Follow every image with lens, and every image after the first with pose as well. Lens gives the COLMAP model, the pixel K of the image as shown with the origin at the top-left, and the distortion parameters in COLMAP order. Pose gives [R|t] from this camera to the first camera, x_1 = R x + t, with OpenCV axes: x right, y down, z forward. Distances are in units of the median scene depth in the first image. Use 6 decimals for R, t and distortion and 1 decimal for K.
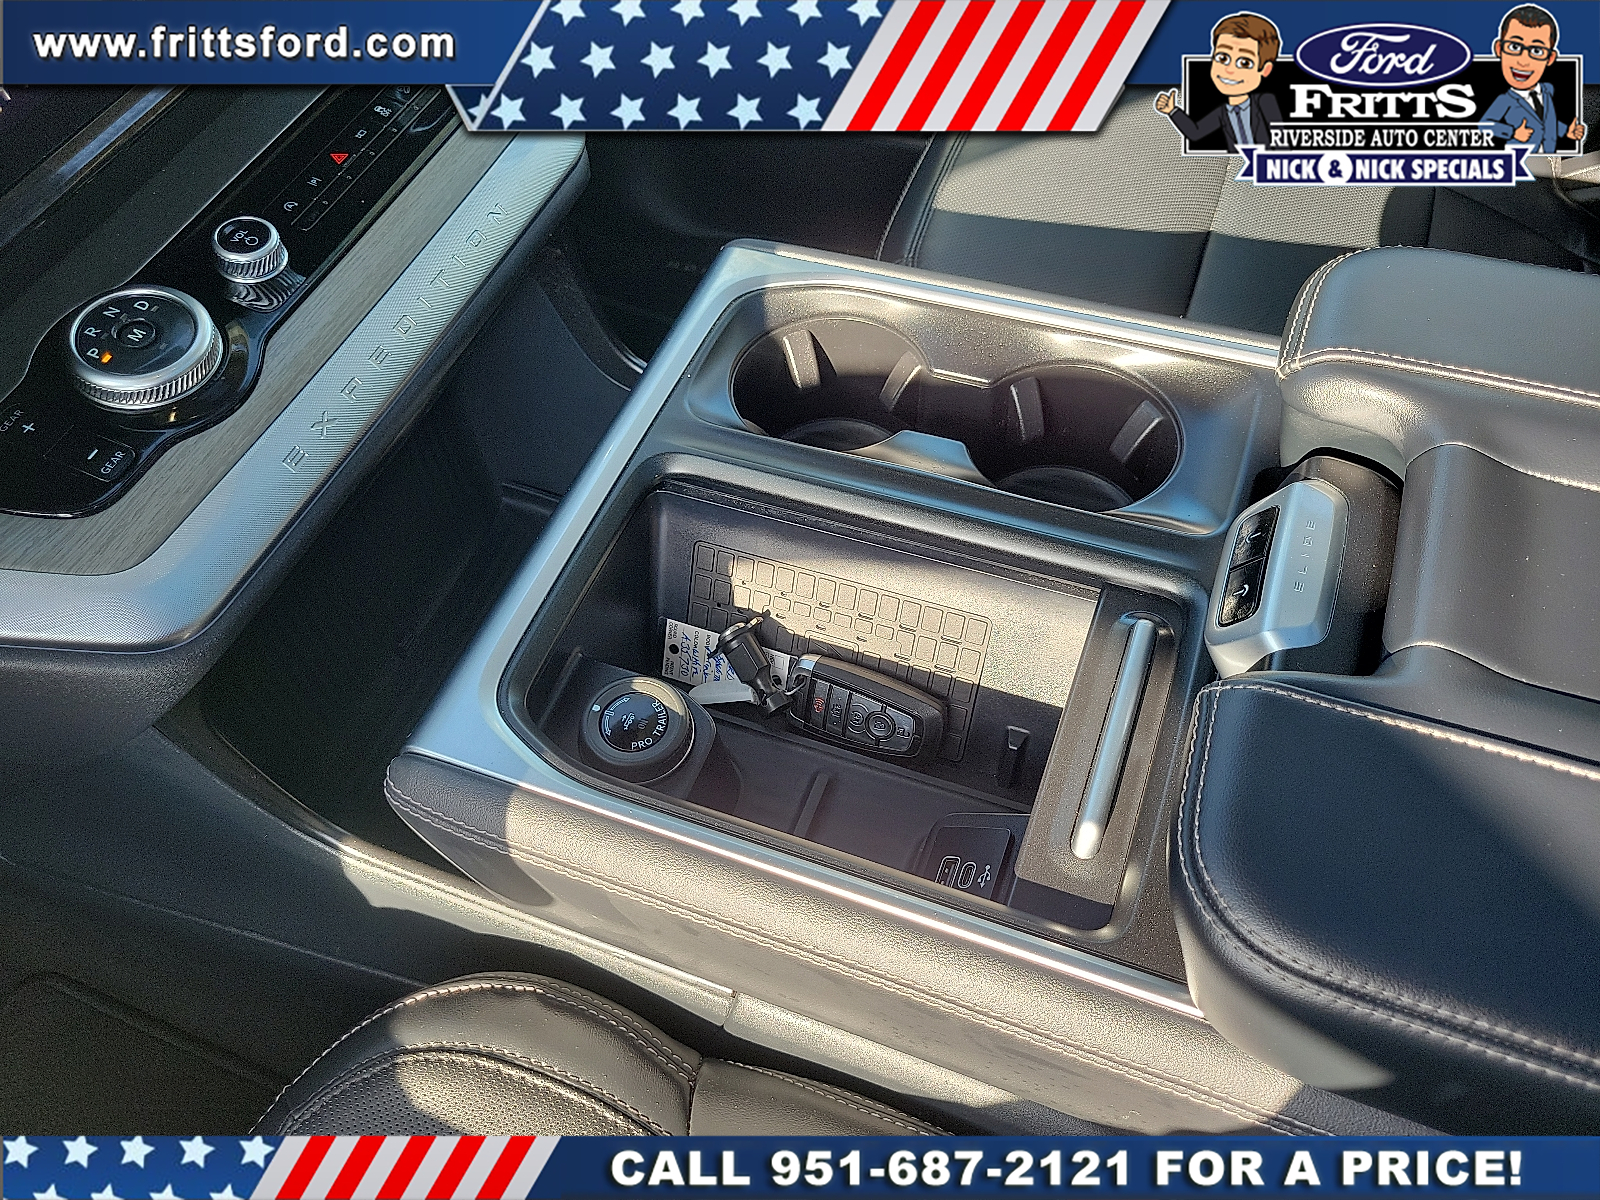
lens RADIAL K [[1242.6, 0, 772.9], [0, 1242.6, 602.1], [0, 0, 1]] dist [0.009886, -0.000184]
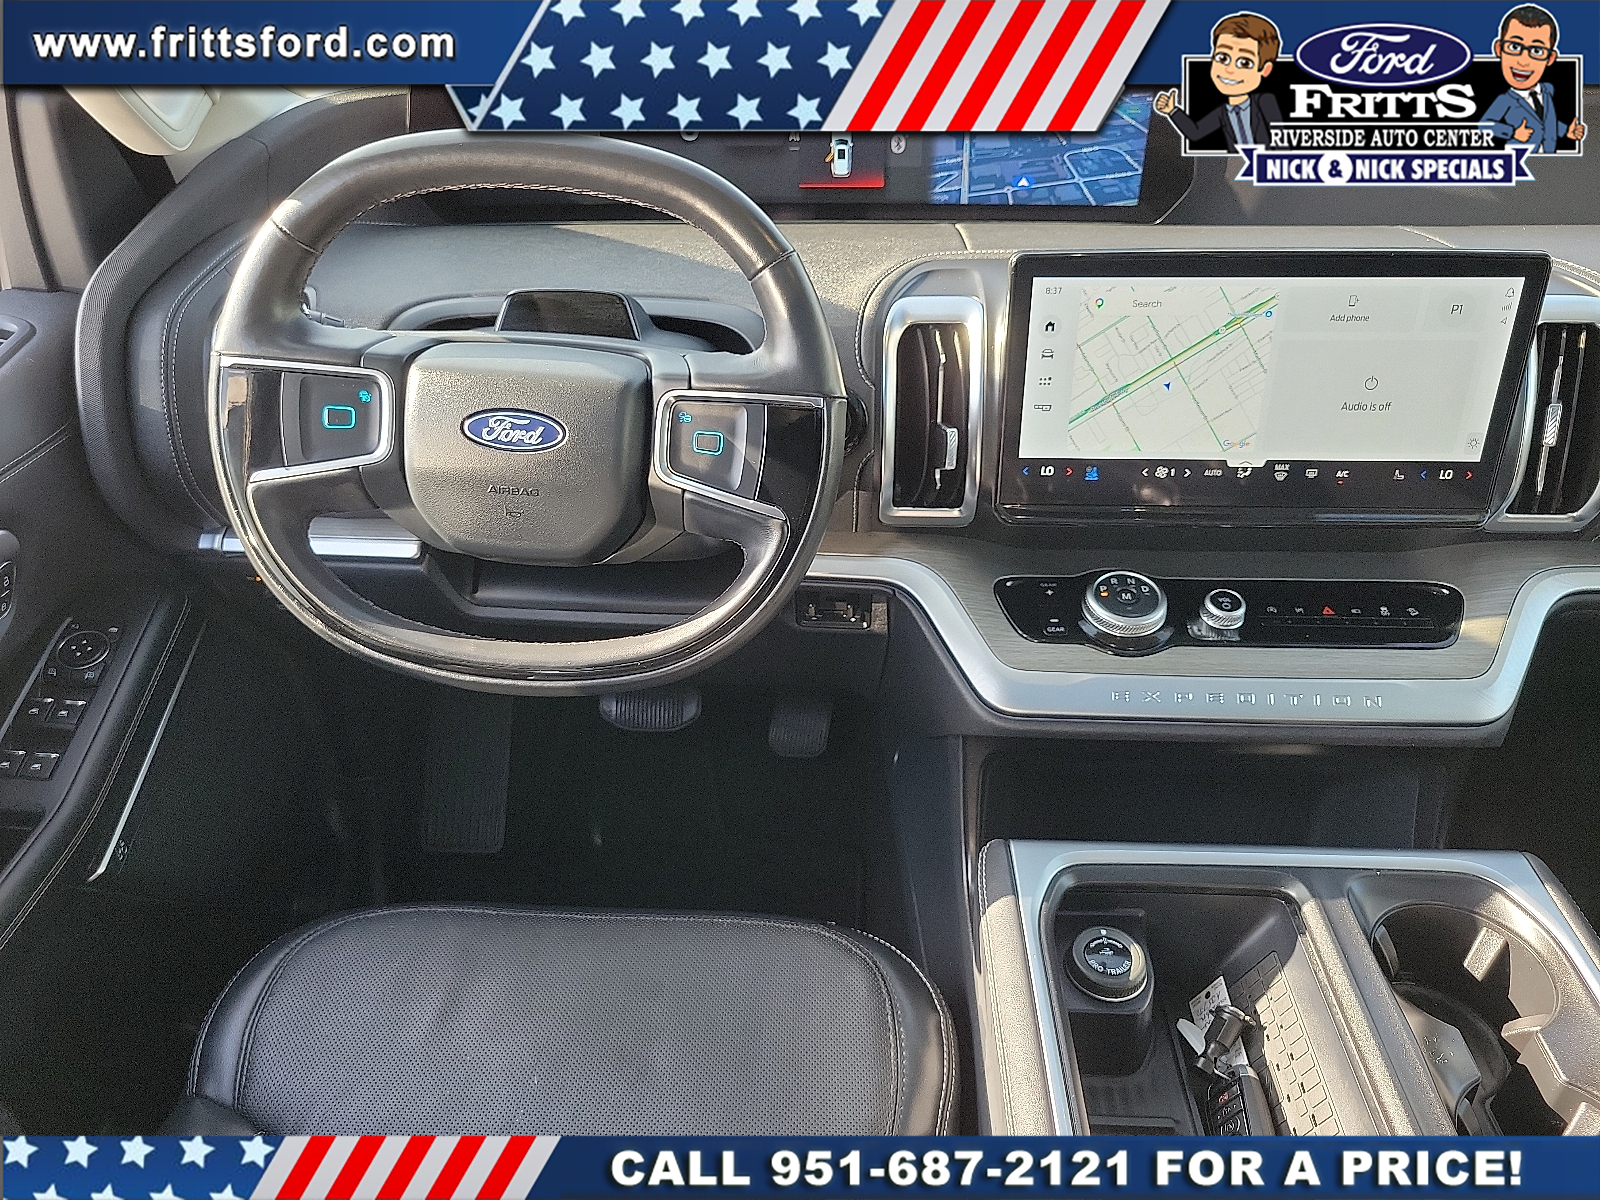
lens RADIAL K [[1225.8, 0, 773.7], [0, 1225.8, 595.6], [0, 0, 1]] dist [0.028058, -0.010882]
pose [[0.329332, 0.573999, -0.749710, 0.581567], [-0.762227, 0.630235, 0.147696, -0.082283], [0.557271, 0.522808, 0.645074, -0.376787]]
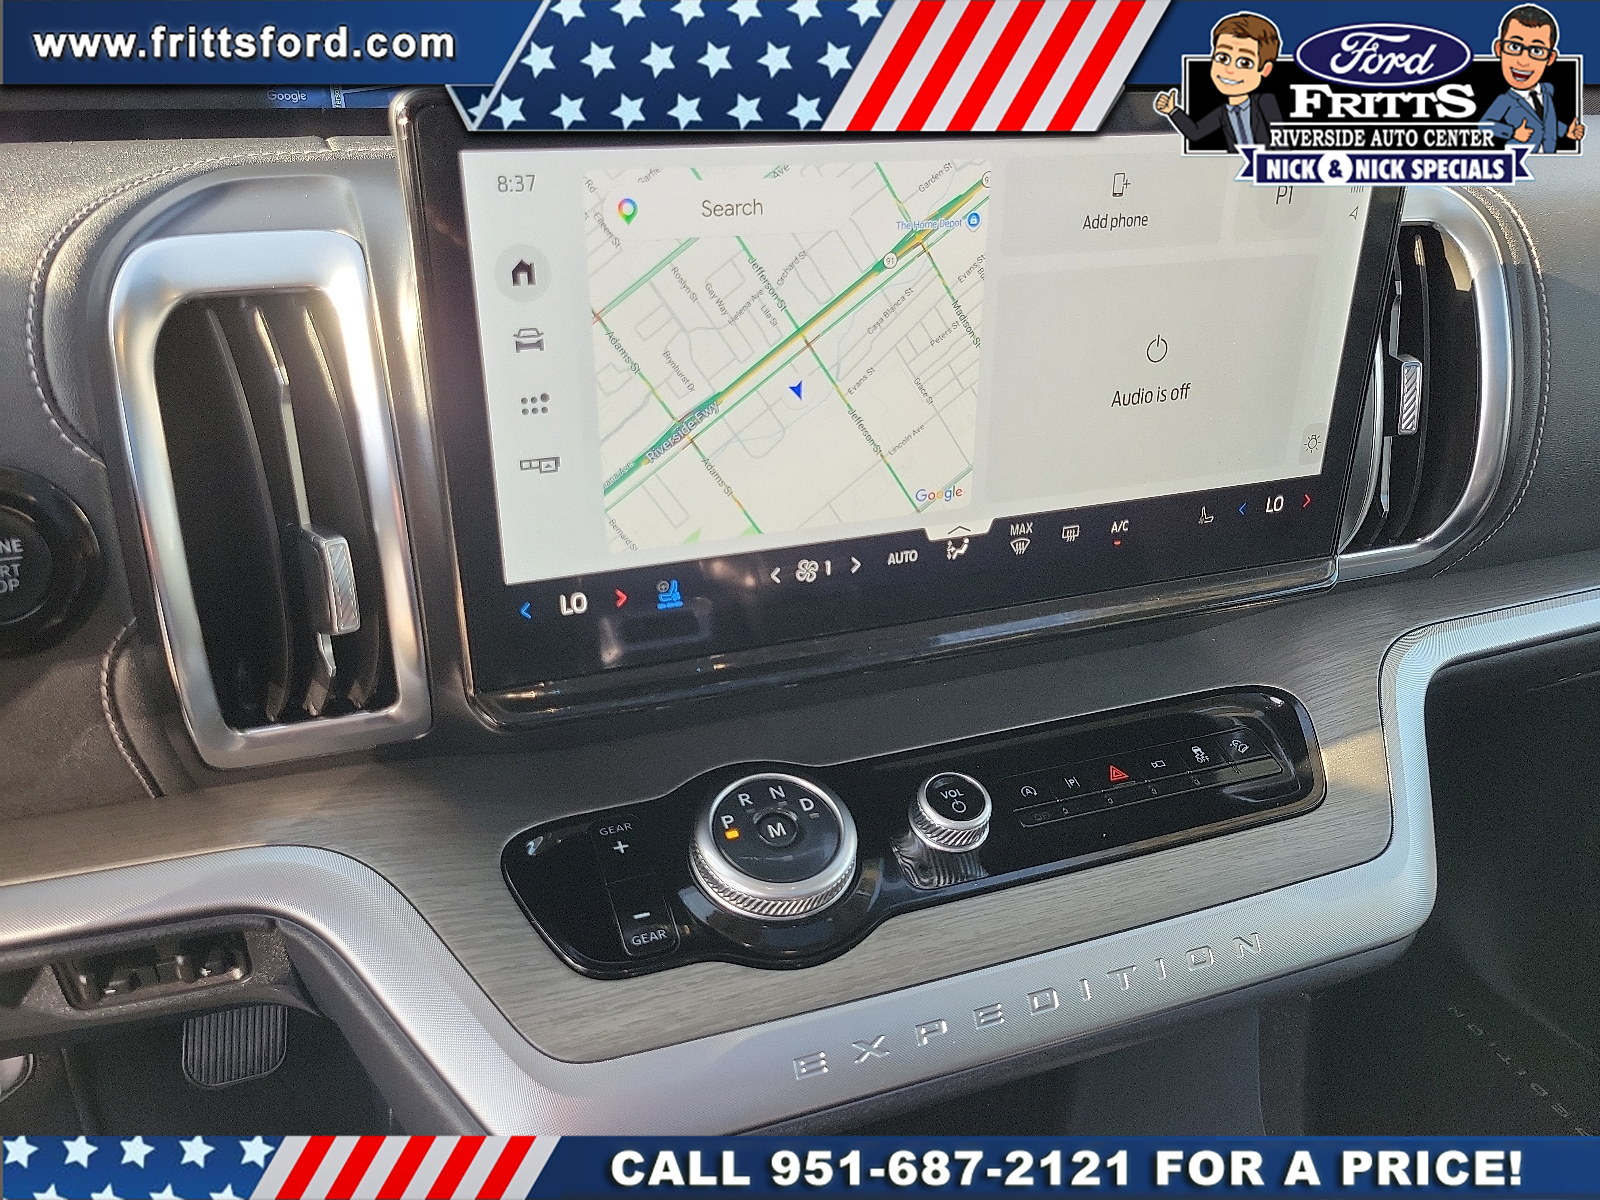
lens RADIAL K [[1225.8, 0, 773.7], [0, 1225.8, 595.6], [0, 0, 1]] dist [0.028058, -0.010882]
pose [[0.665312, 0.460808, -0.587380, -0.080651], [-0.647987, 0.747176, -0.147789, -0.190494], [0.370773, 0.478940, 0.795703, 0.225046]]
